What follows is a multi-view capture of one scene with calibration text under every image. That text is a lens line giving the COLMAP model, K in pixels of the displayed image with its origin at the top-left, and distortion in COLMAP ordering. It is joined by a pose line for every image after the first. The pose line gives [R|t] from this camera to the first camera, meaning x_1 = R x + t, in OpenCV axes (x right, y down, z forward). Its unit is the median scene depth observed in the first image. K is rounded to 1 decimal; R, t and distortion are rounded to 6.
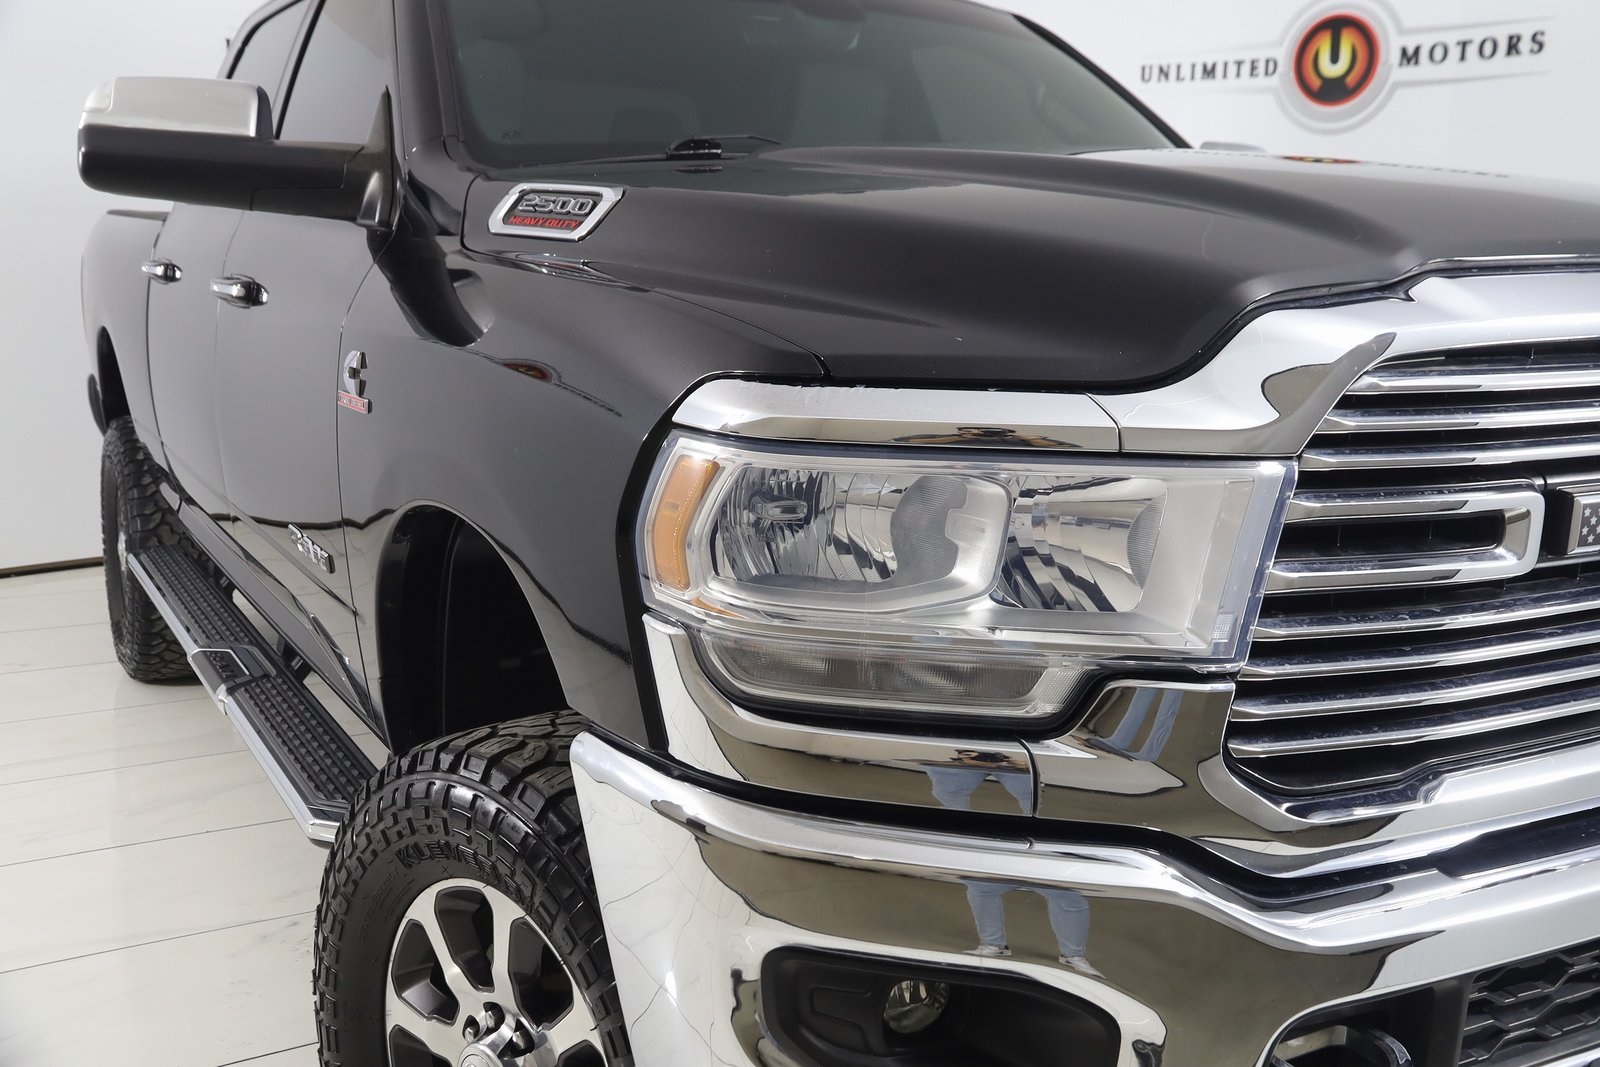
lens RADIAL K [[1645.9, 0, 794.7], [0, 1645.9, 530.6], [0, 0, 1]] dist [0.026914, 0.000000]
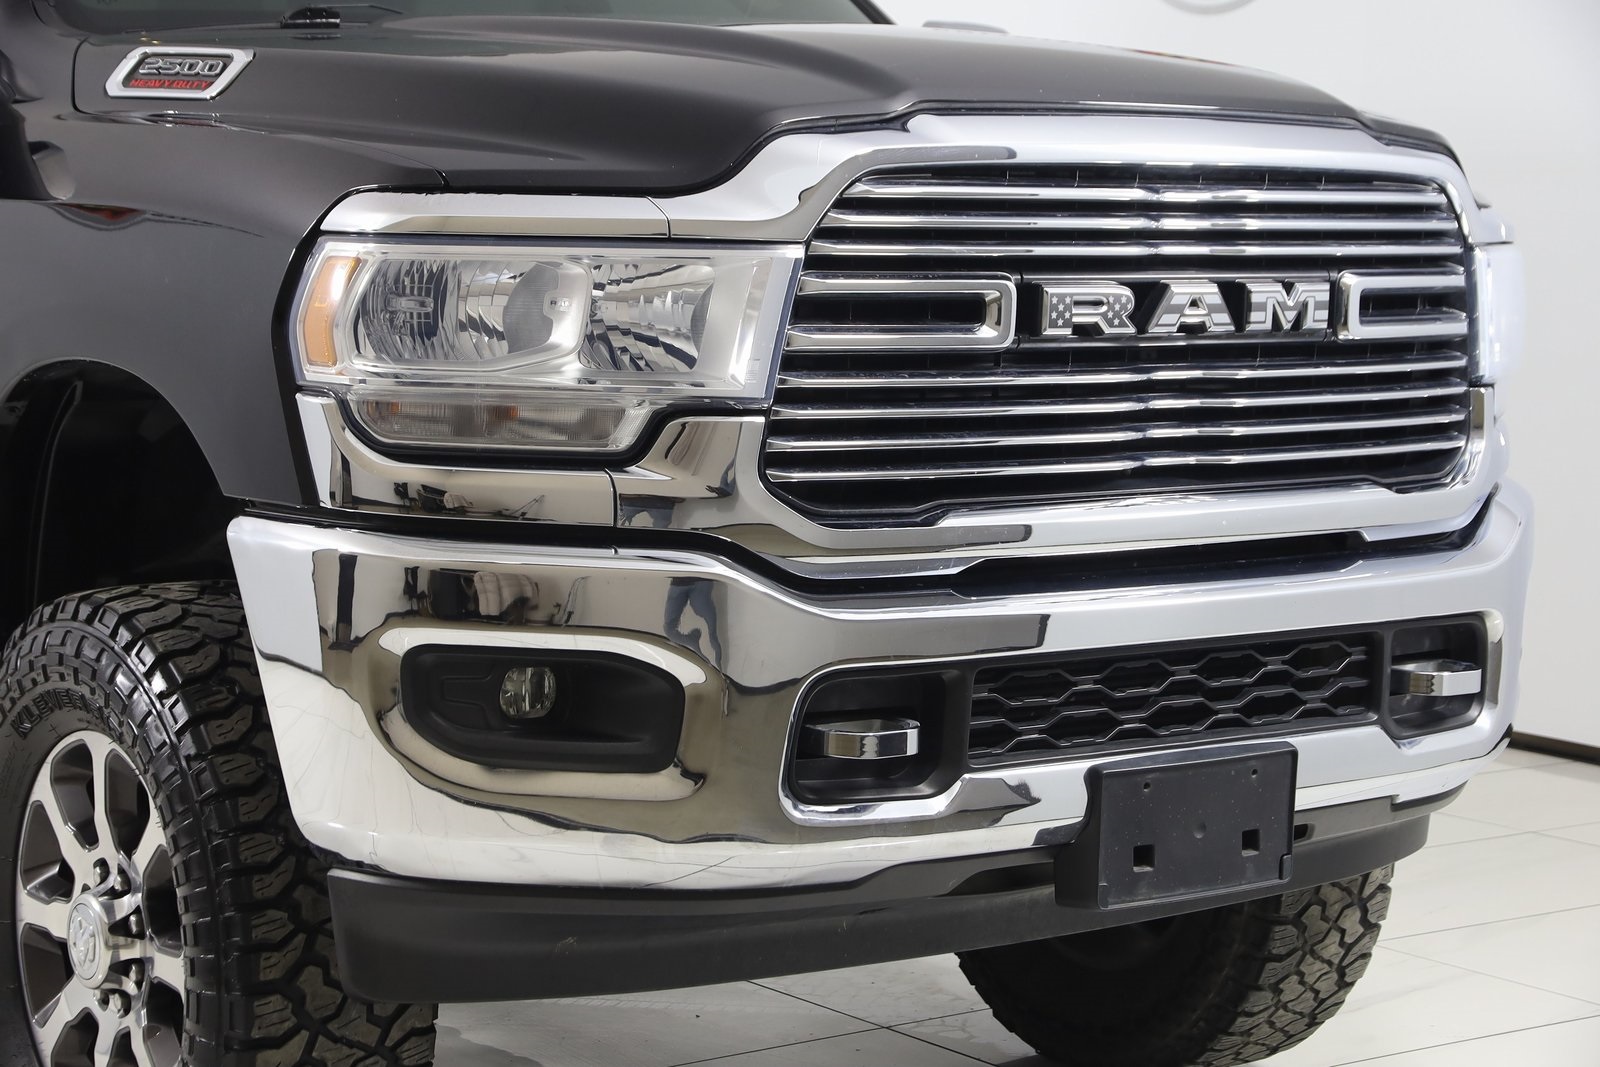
lens RADIAL K [[3044.4, 0, 787.9], [0, 3044.4, 537.5], [0, 0, 1]] dist [0.184448, 0.000000]
pose [[0.993255, -0.016755, 0.114730, 0.004980], [0.024583, 0.997439, -0.067161, 0.268521], [-0.113311, 0.069529, 0.991124, -1.064657]]
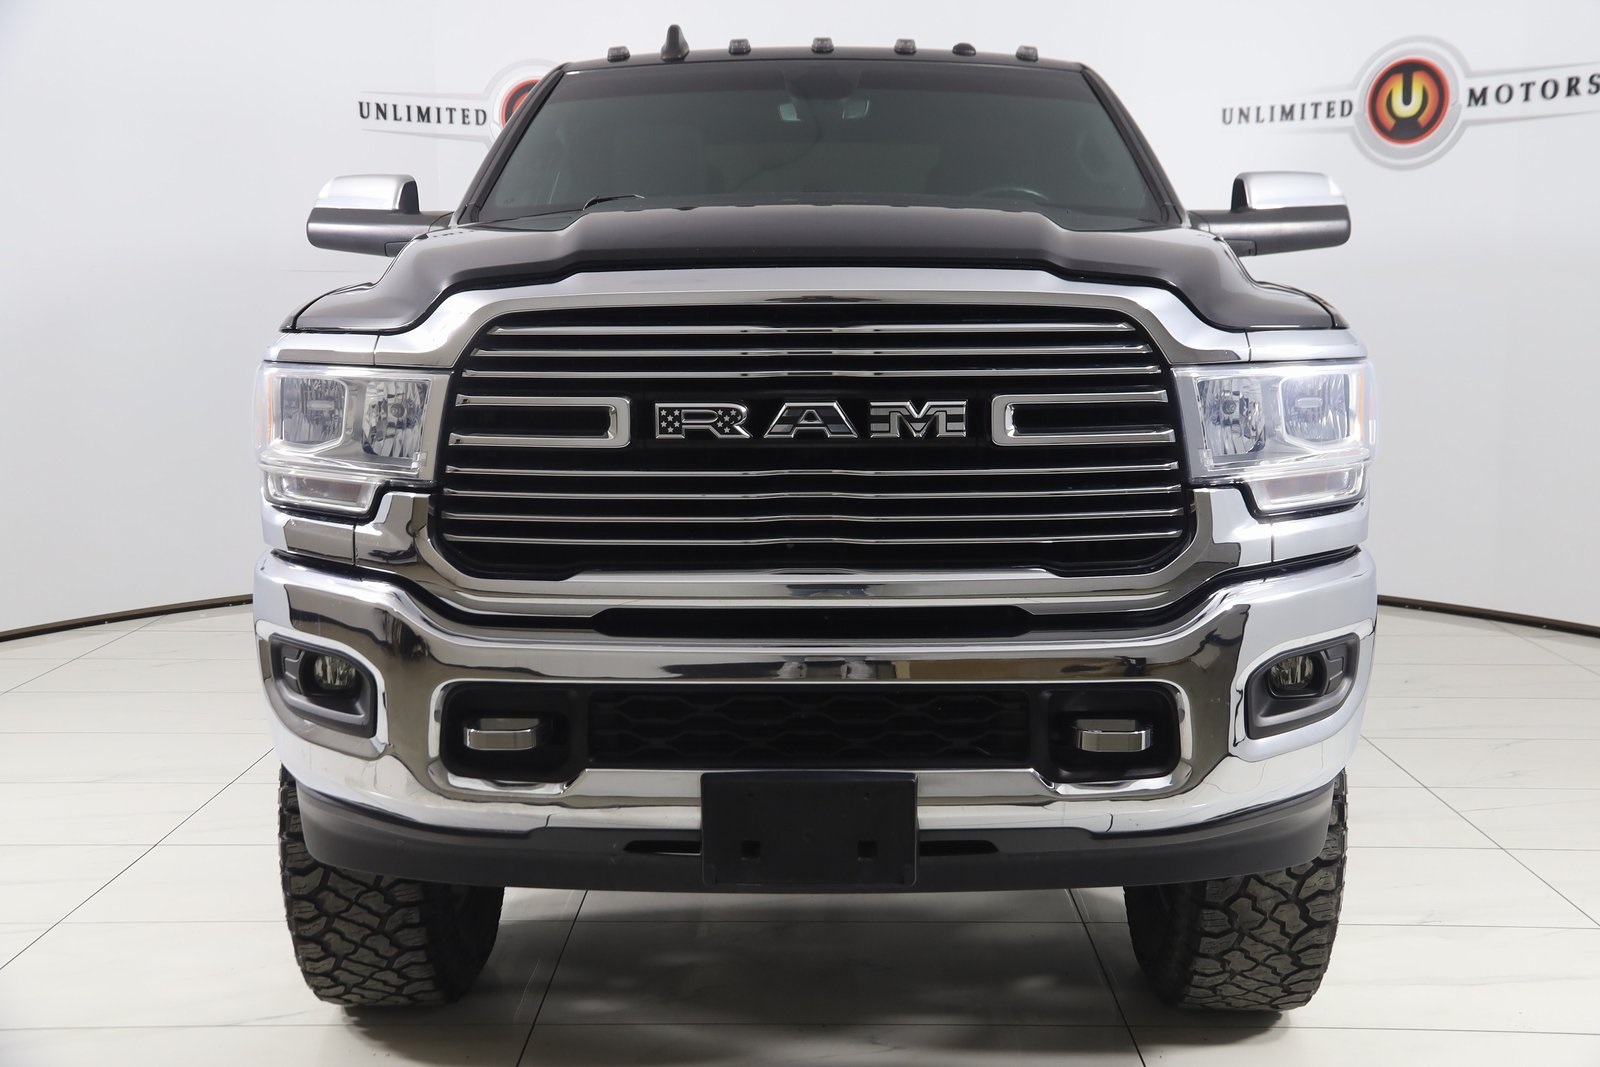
lens RADIAL K [[1713.2, 0, 798.3], [0, 1713.2, 497.2], [0, 0, 1]] dist [0.072568, 0.000000]
pose [[0.864174, 0.036821, -0.501844, 1.207432], [-0.067234, 0.996826, -0.042638, 0.112786], [0.498681, 0.070588, 0.863907, -0.323267]]
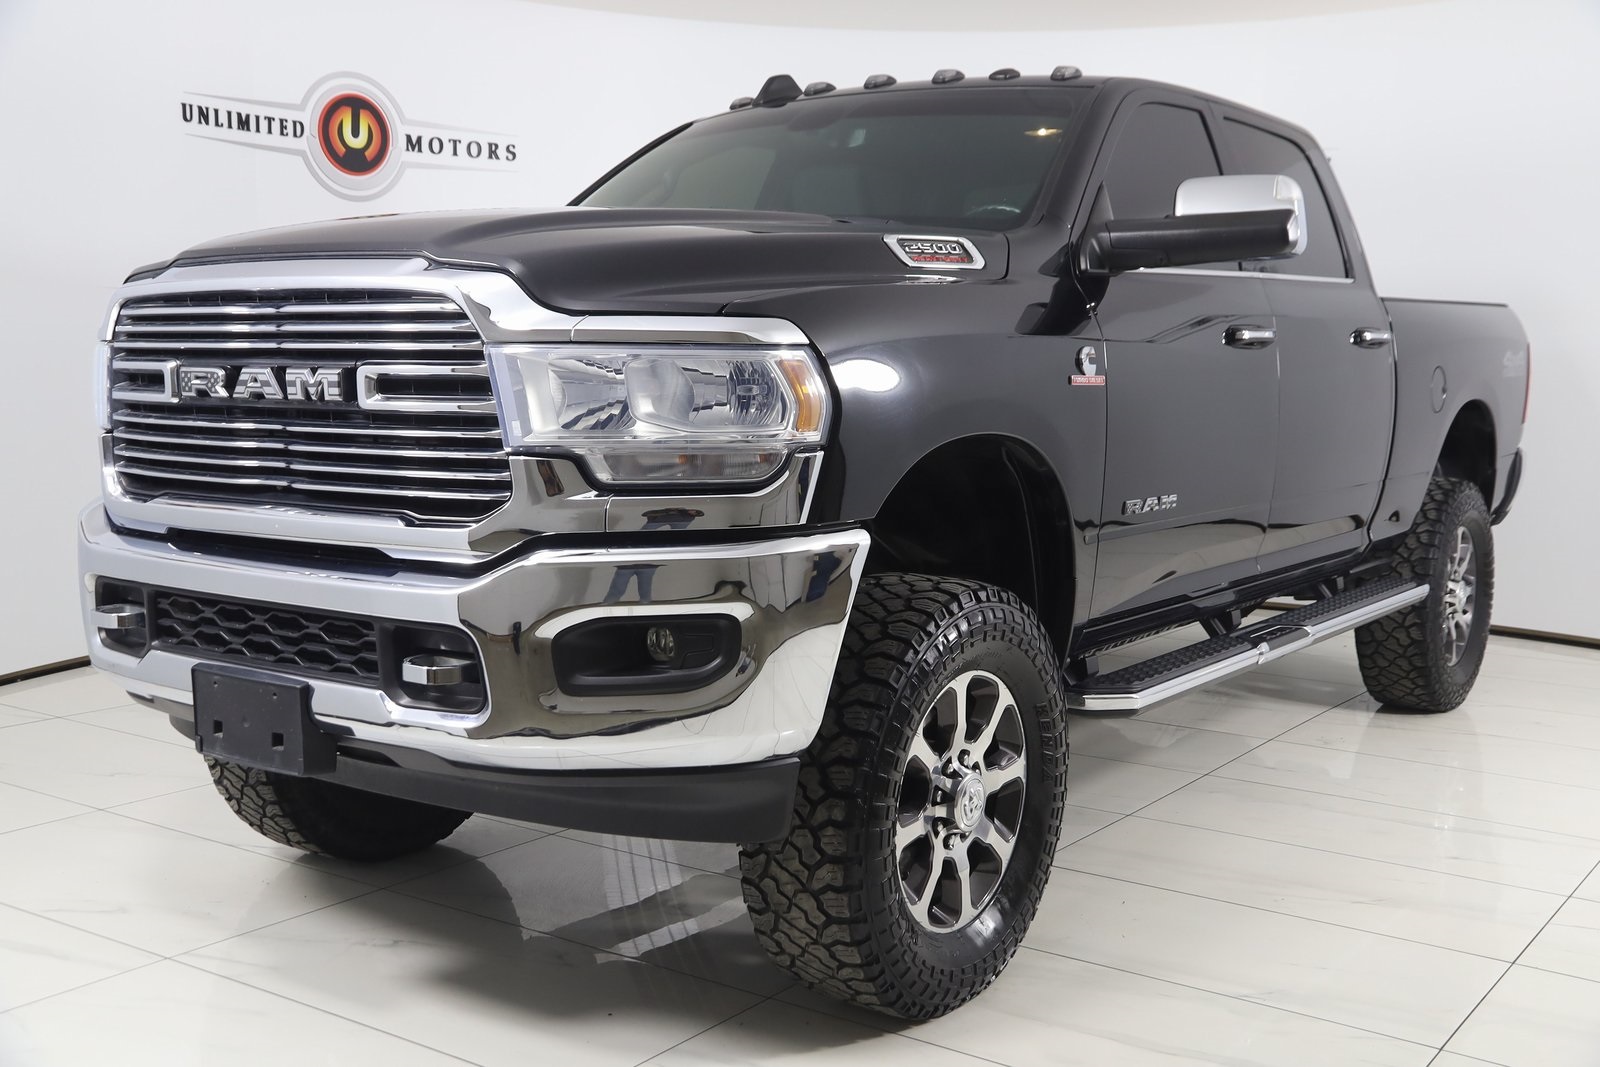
lens RADIAL K [[1713.2, 0, 774.3], [0, 1713.2, 535.7], [0, 0, 1]] dist [0.072568, 0.000000]
pose [[0.402308, 0.083493, -0.911689, 2.324521], [-0.153578, 0.987876, 0.022700, 0.020789], [0.902531, 0.130883, 0.410253, 0.673993]]
